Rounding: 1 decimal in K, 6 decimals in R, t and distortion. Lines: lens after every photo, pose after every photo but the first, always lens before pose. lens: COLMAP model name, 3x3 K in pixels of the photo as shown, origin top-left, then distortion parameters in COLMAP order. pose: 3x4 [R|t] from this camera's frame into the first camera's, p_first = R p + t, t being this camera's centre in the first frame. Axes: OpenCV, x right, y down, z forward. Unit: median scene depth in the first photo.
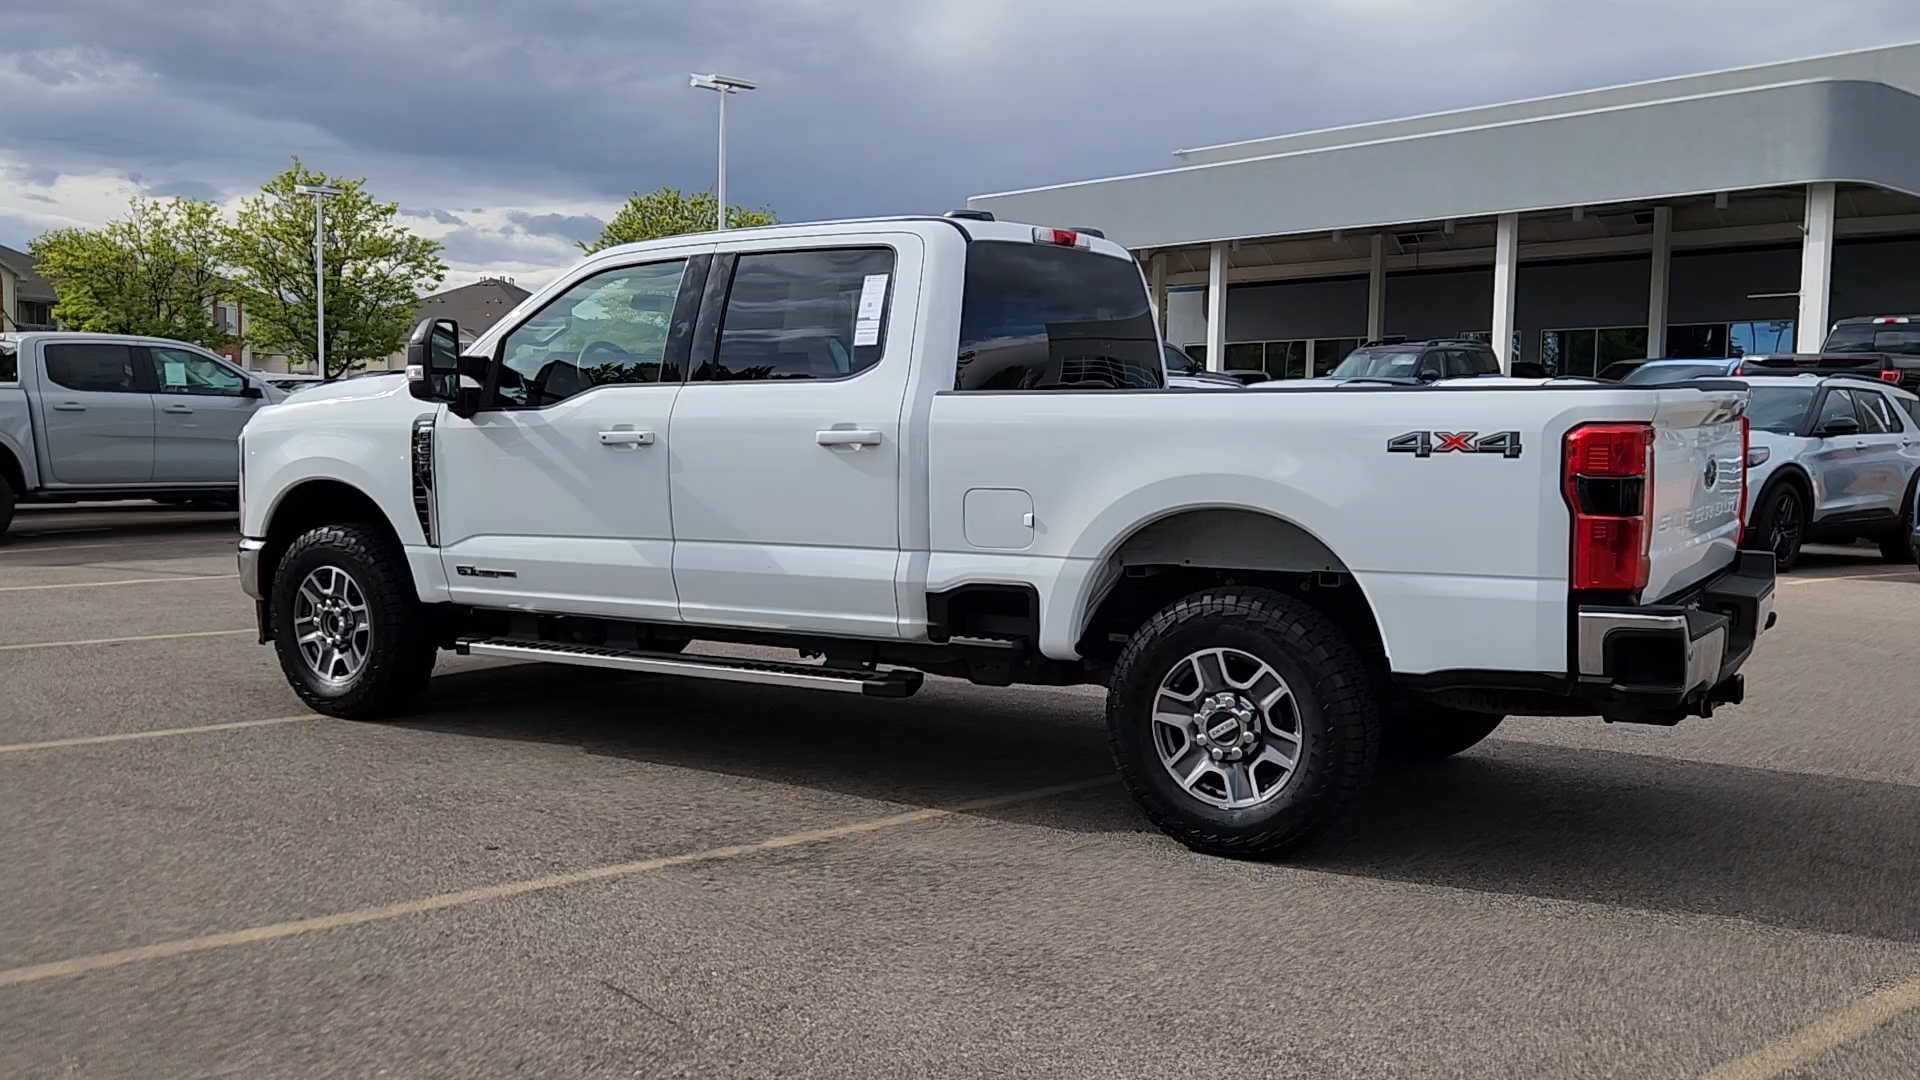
lens RADIAL K [[1799.1, 0, 953.2], [0, 1799.1, 552.3], [0, 0, 1]] dist [0.027756, 0.000000]
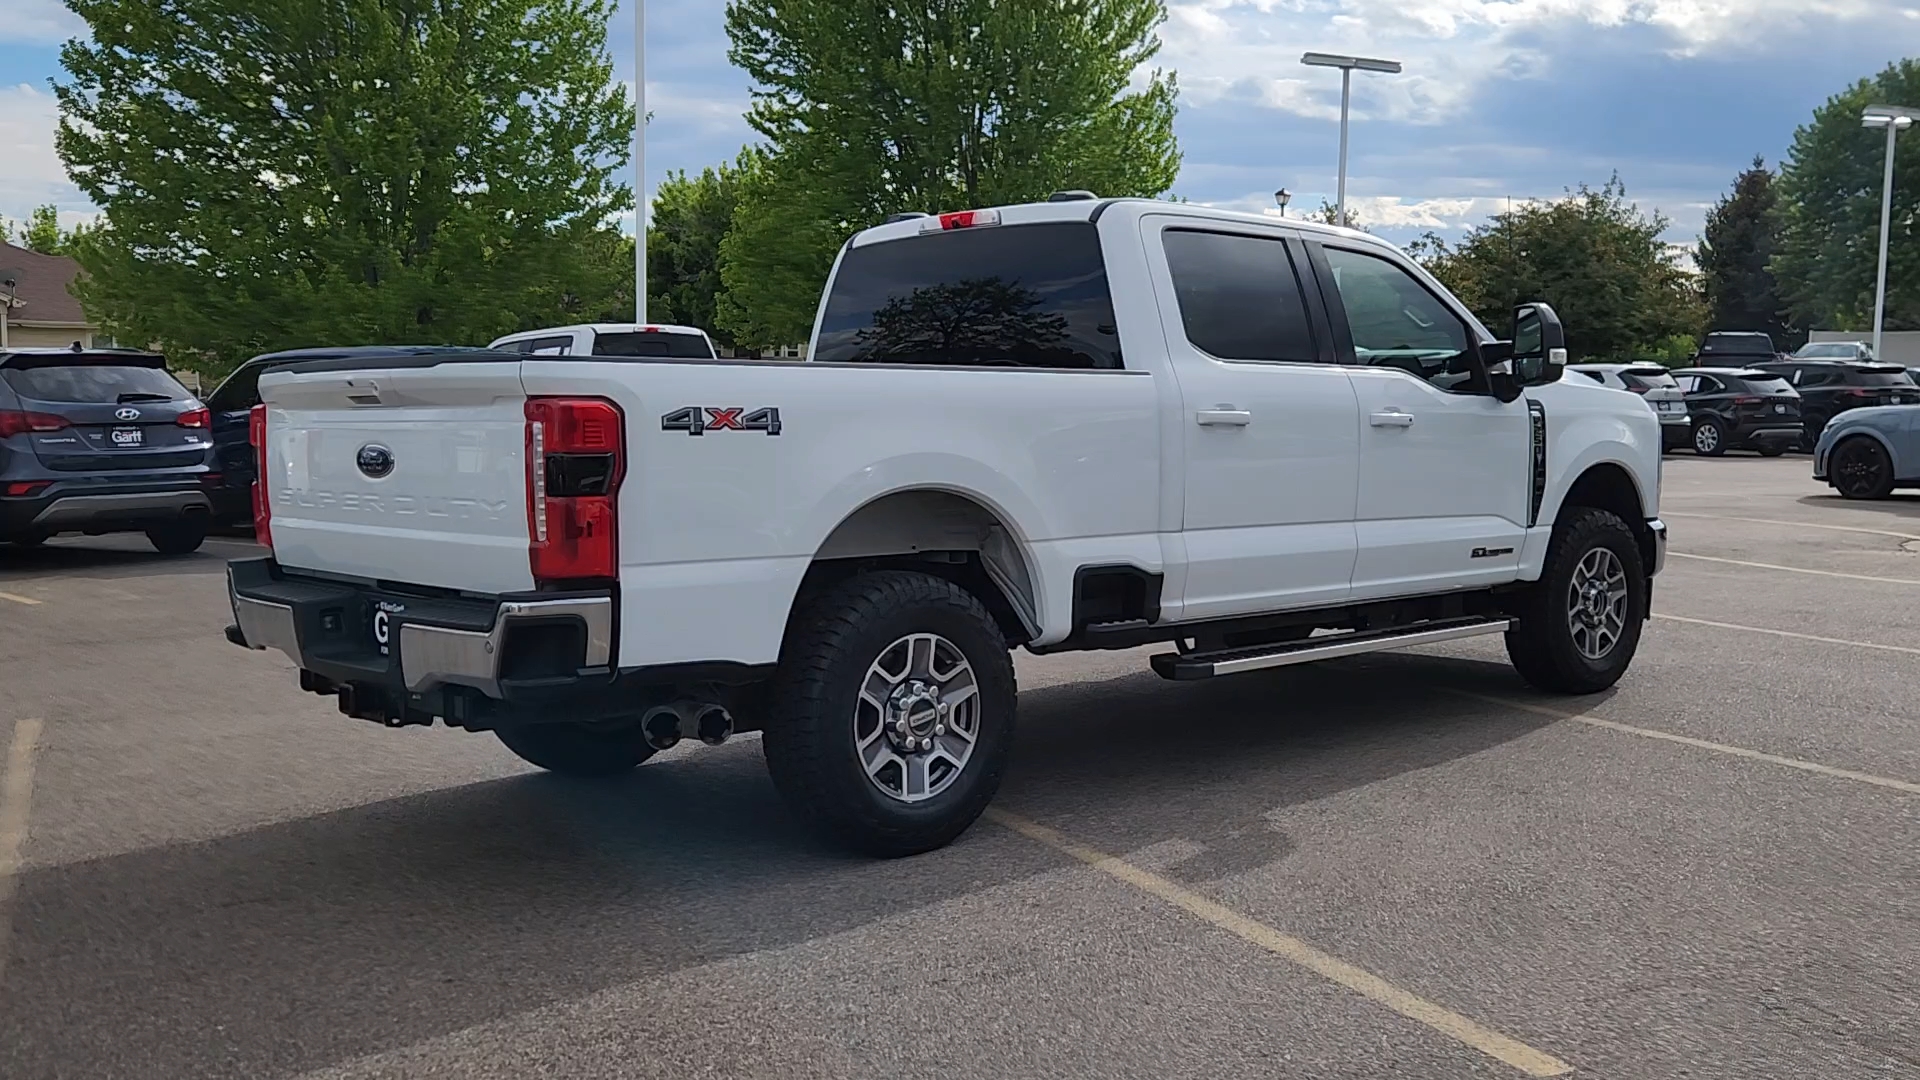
lens RADIAL K [[1799.1, 0, 946.4], [0, 1799.1, 540.1], [0, 0, 1]] dist [0.027756, 0.000000]
pose [[-0.268641, 0.068378, -0.960810, 1.139192], [-0.079479, 0.992502, 0.092855, -0.103993], [0.959956, 0.101309, -0.261192, 1.418418]]
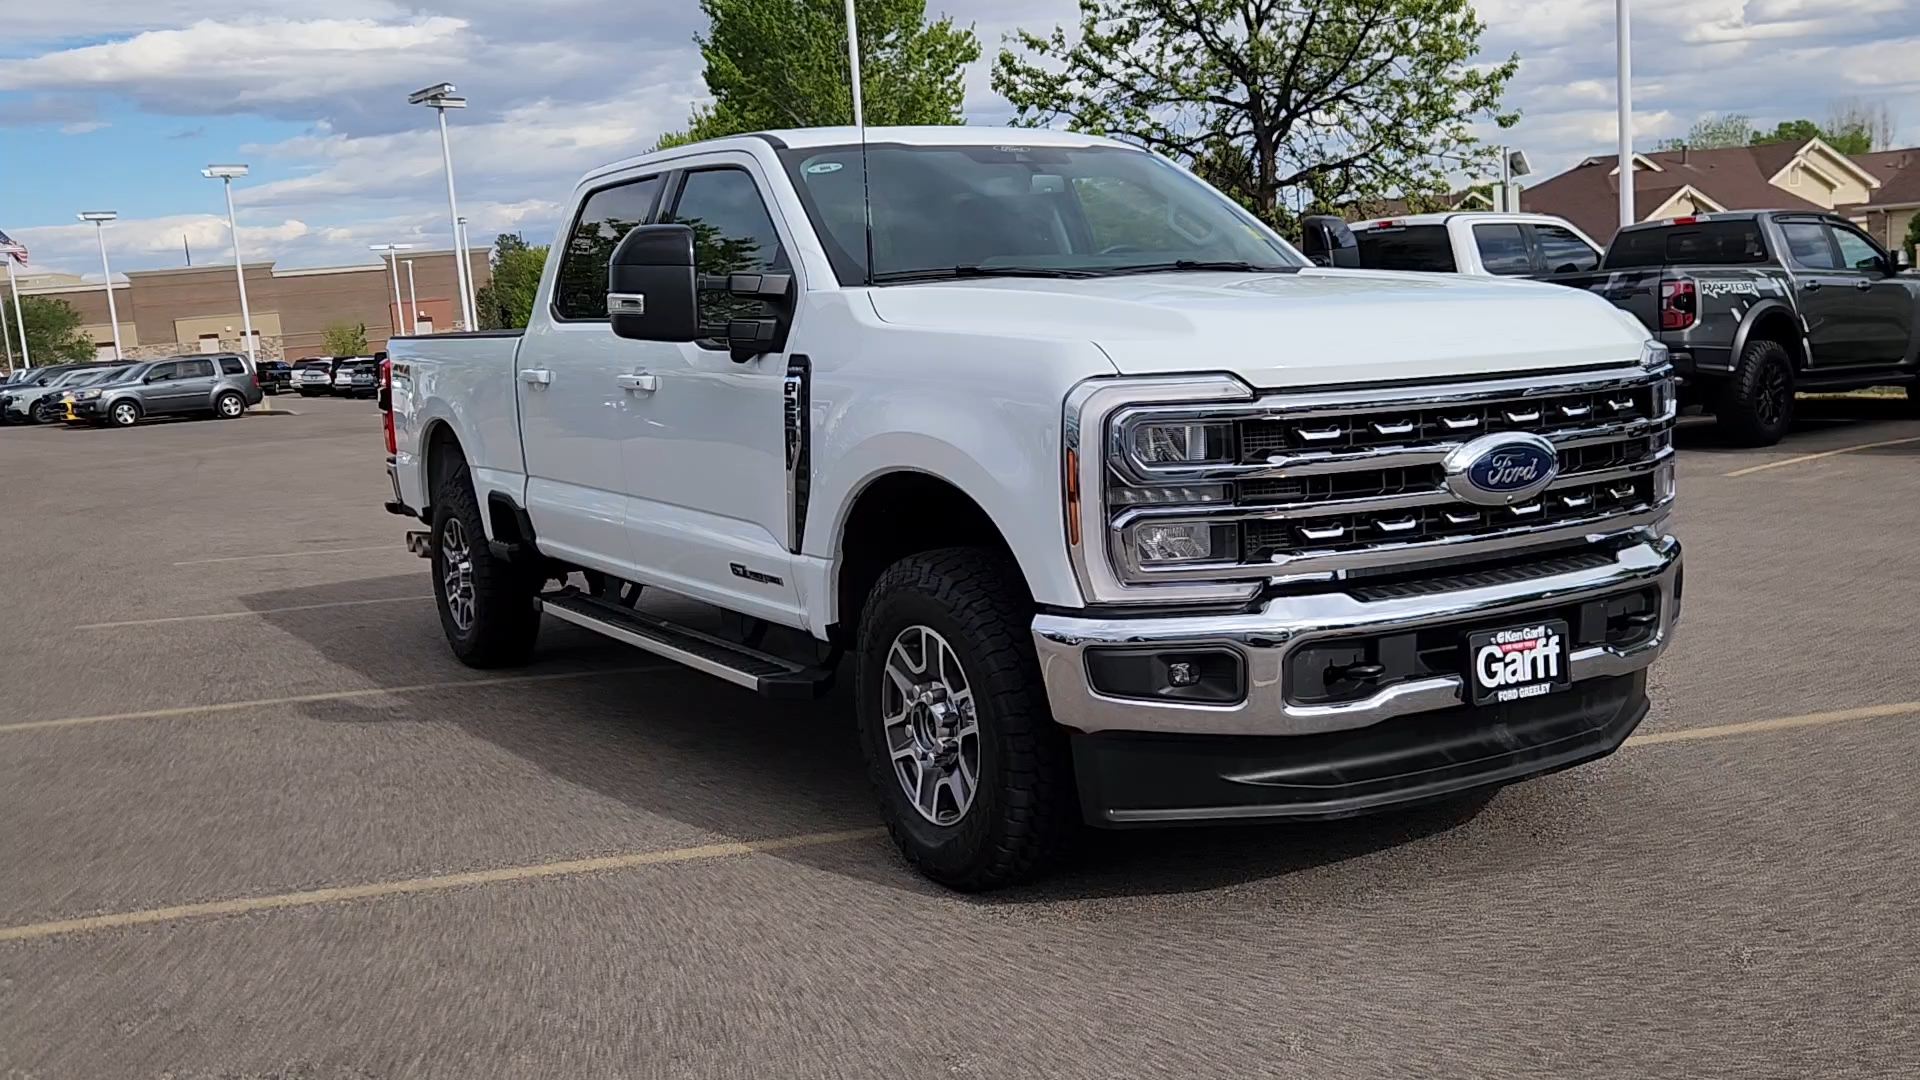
lens RADIAL K [[1799.1, 0, 948.9], [0, 1799.1, 555.8], [0, 0, 1]] dist [0.027756, 0.000000]
pose [[-0.888942, -0.021079, 0.457535, -0.601139], [0.084951, 0.974020, 0.209924, -0.191800], [-0.450073, 0.225479, -0.864056, 2.146318]]
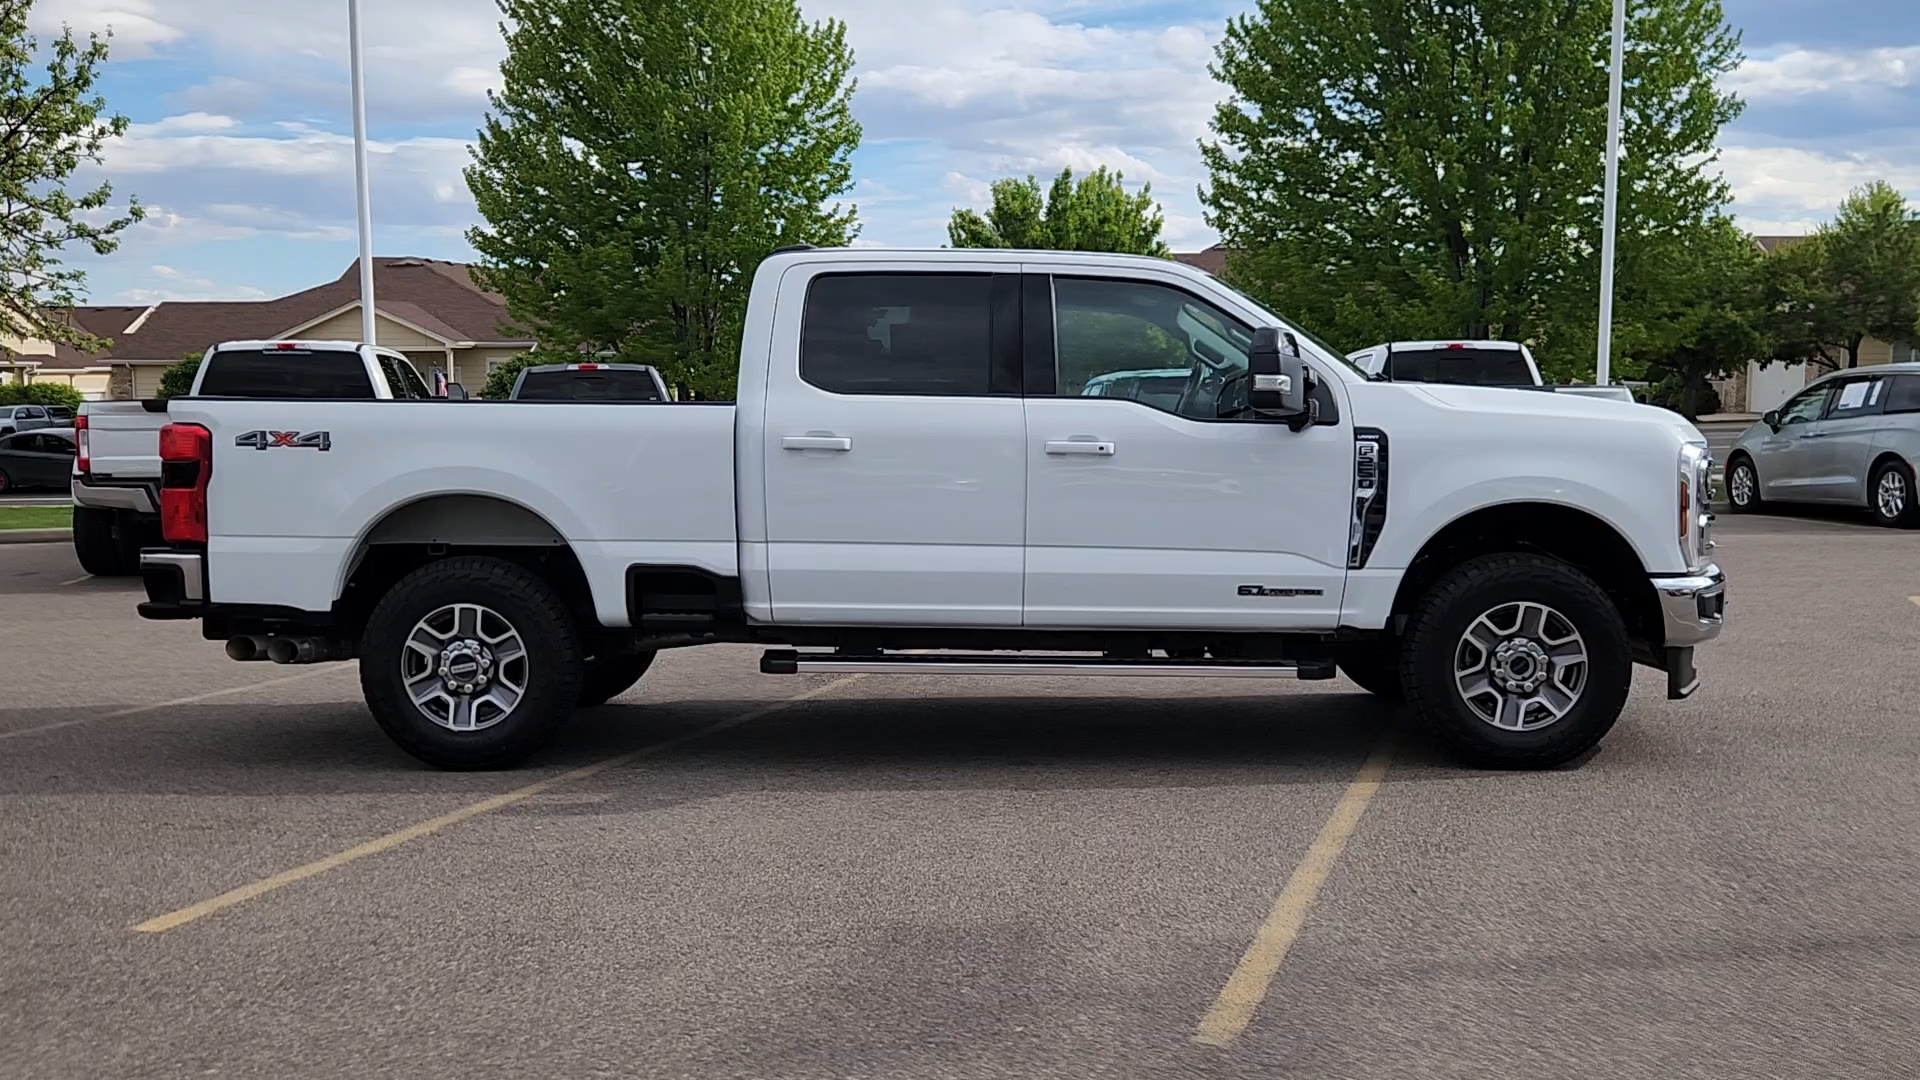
lens RADIAL K [[1799.1, 0, 946.0], [0, 1799.1, 548.6], [0, 0, 1]] dist [0.027756, 0.000000]
pose [[-0.864976, 0.031161, -0.500845, 0.616088], [-0.047469, 0.988514, 0.143483, -0.191497], [0.499563, 0.147884, -0.853561, 2.313113]]
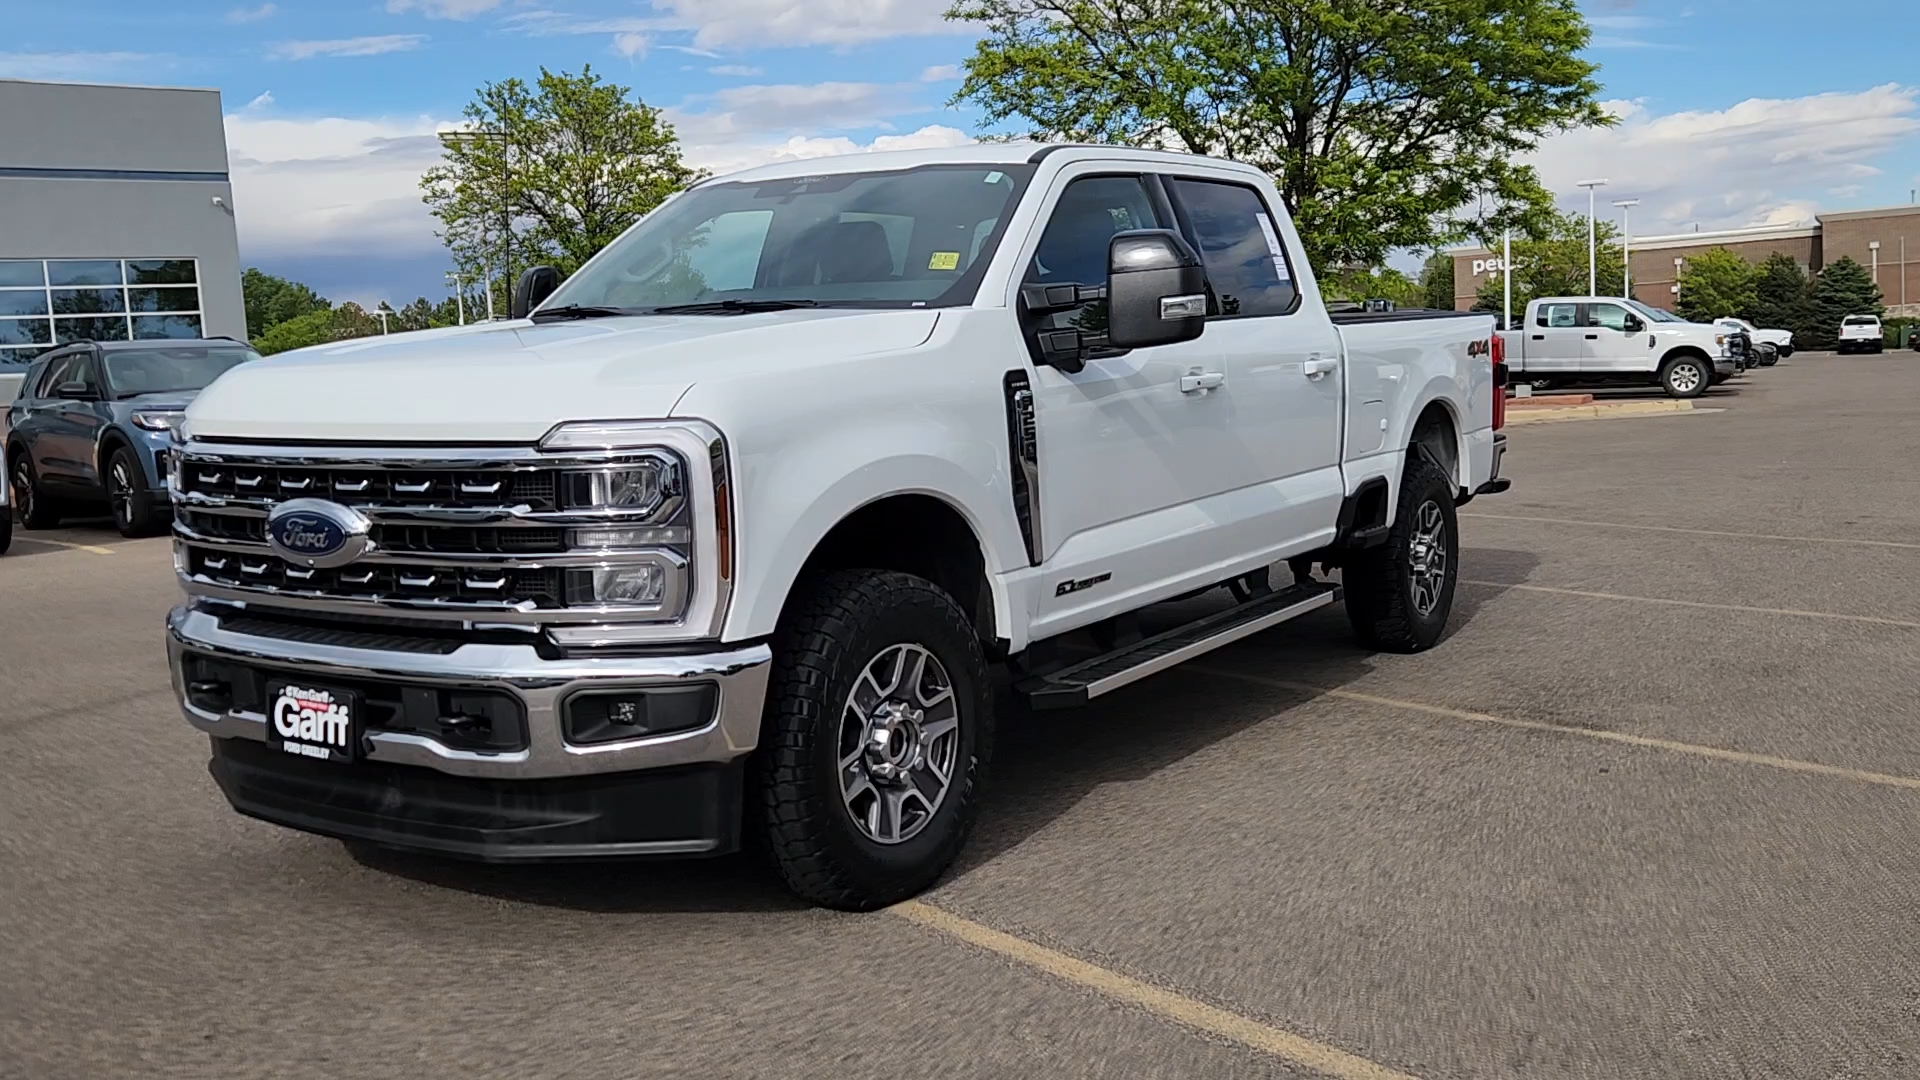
lens RADIAL K [[1799.1, 0, 935.2], [0, 1799.1, 544.8], [0, 0, 1]] dist [0.027756, 0.000000]
pose [[0.029251, -0.122173, 0.992078, -1.154283], [0.120065, 0.985746, 0.117853, -0.114325], [-0.992335, 0.115667, 0.043503, 1.207875]]
